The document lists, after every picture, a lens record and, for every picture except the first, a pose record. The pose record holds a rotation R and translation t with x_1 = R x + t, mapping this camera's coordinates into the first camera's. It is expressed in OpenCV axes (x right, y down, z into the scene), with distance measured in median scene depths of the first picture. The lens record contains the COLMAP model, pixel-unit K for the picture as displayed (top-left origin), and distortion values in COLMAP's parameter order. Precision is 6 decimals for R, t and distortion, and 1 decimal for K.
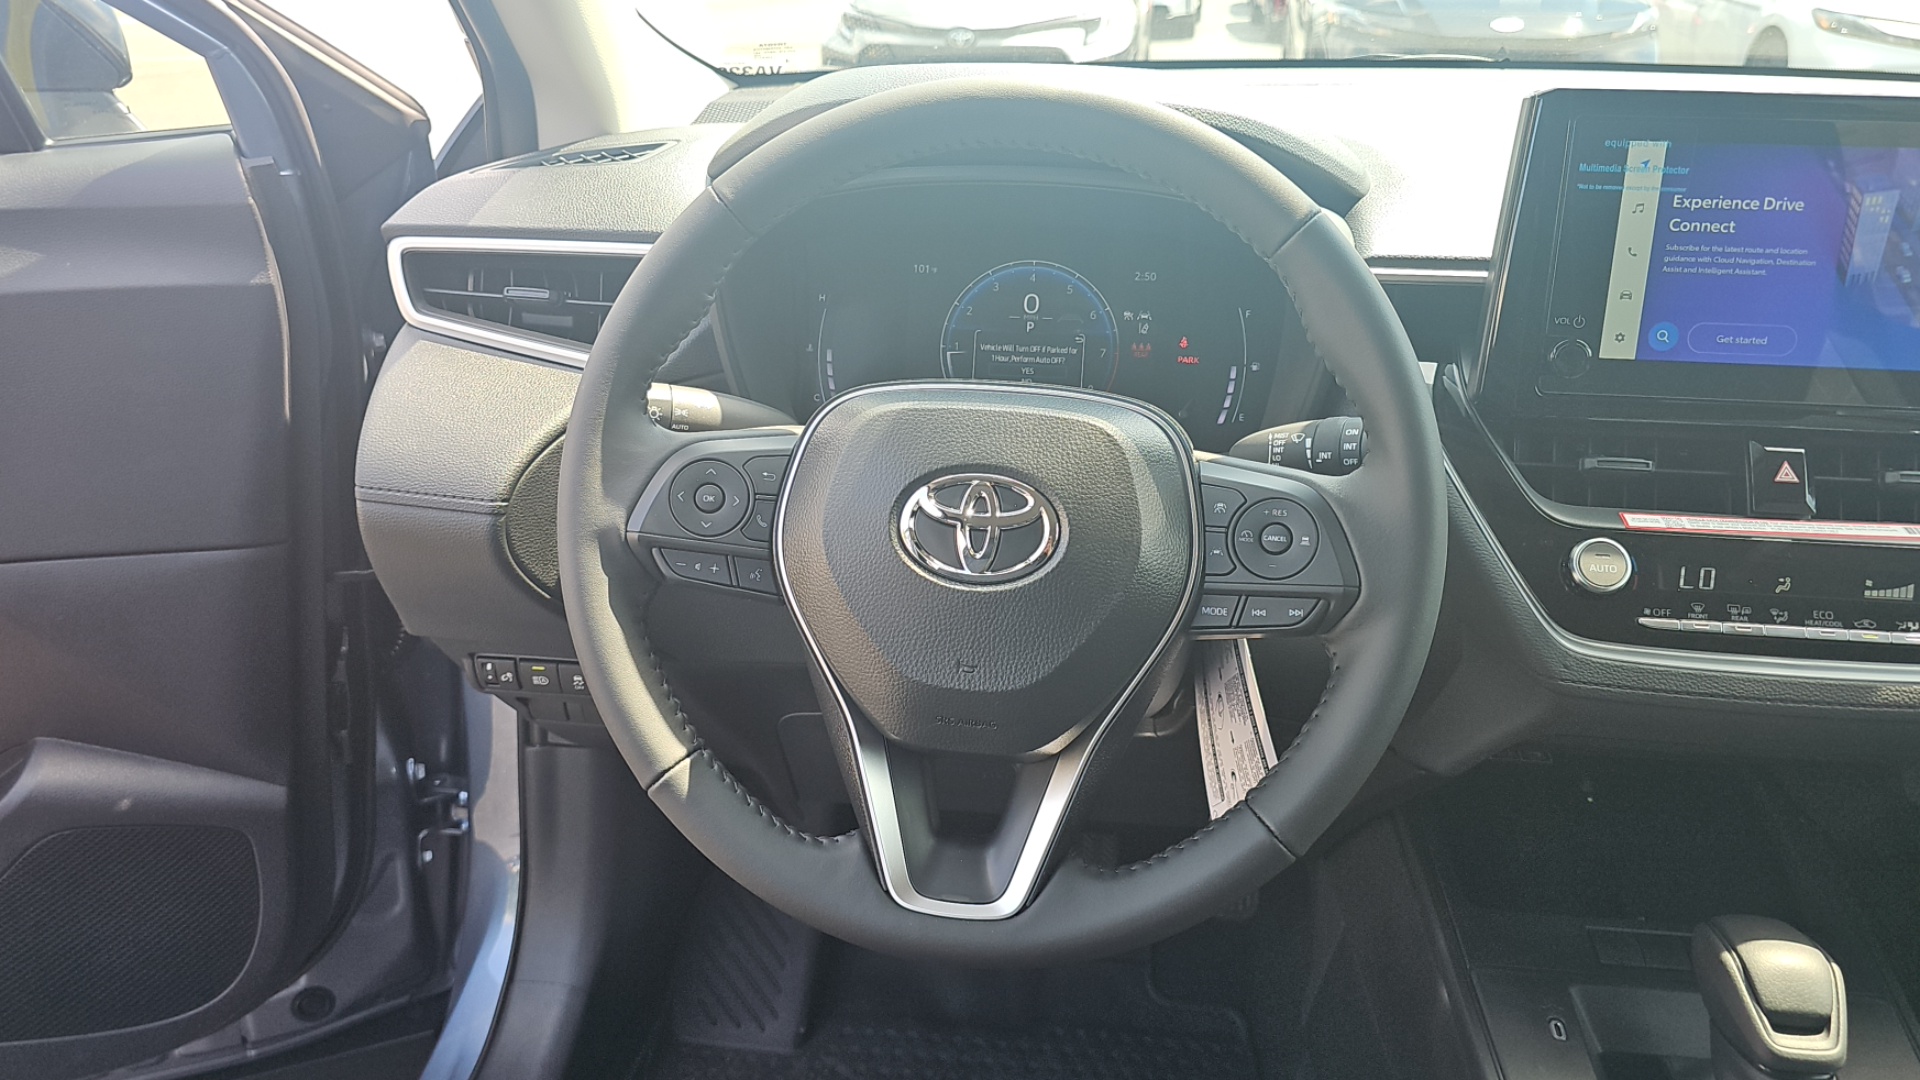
lens RADIAL K [[1399.5, 0, 948.9], [0, 1399.5, 519.6], [0, 0, 1]] dist [0.112817, -0.145176]
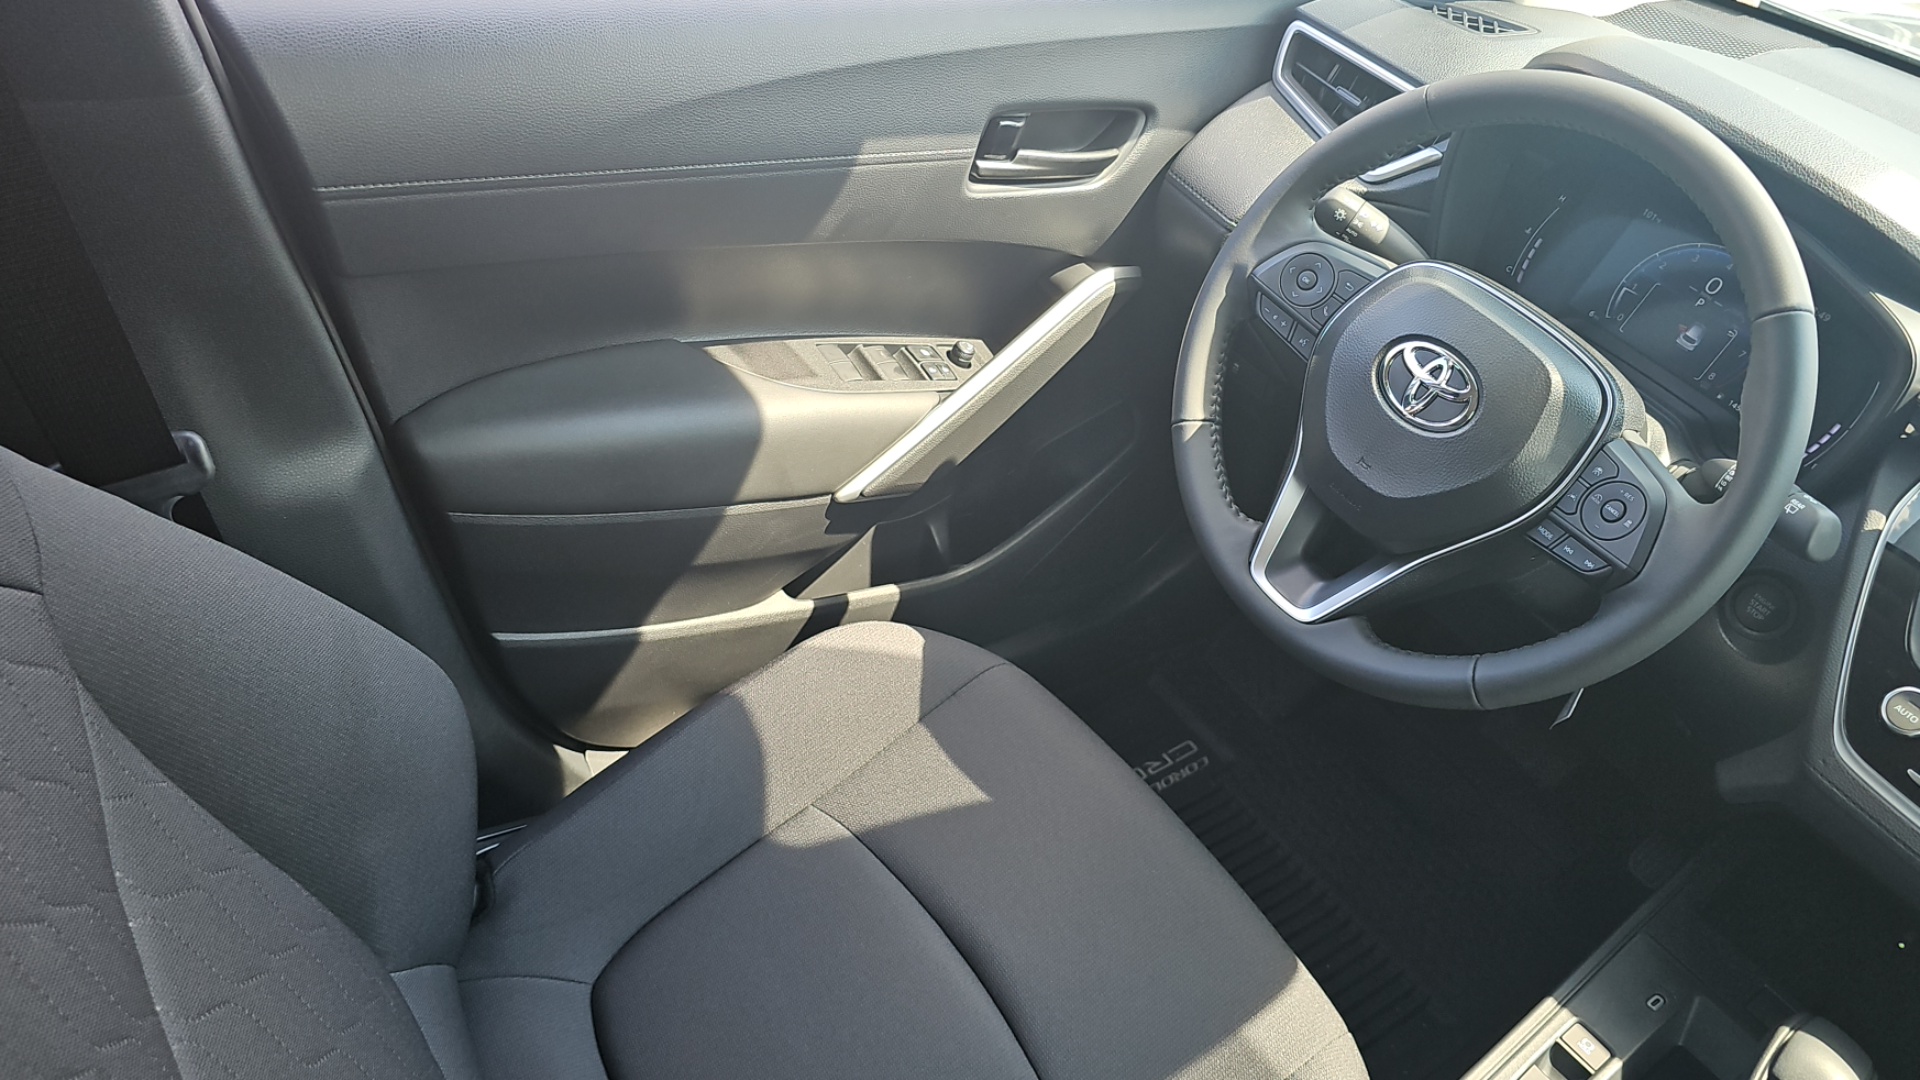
lens RADIAL K [[1416.3, 0, 960.0], [0, 1416.3, 540.0], [0, 0, 1]] dist [0.046286, -0.076006]
pose [[0.656985, 0.569691, -0.493785, 0.435252], [-0.463500, 0.821784, 0.331419, -0.105599], [0.594591, 0.011132, 0.803951, -0.369813]]
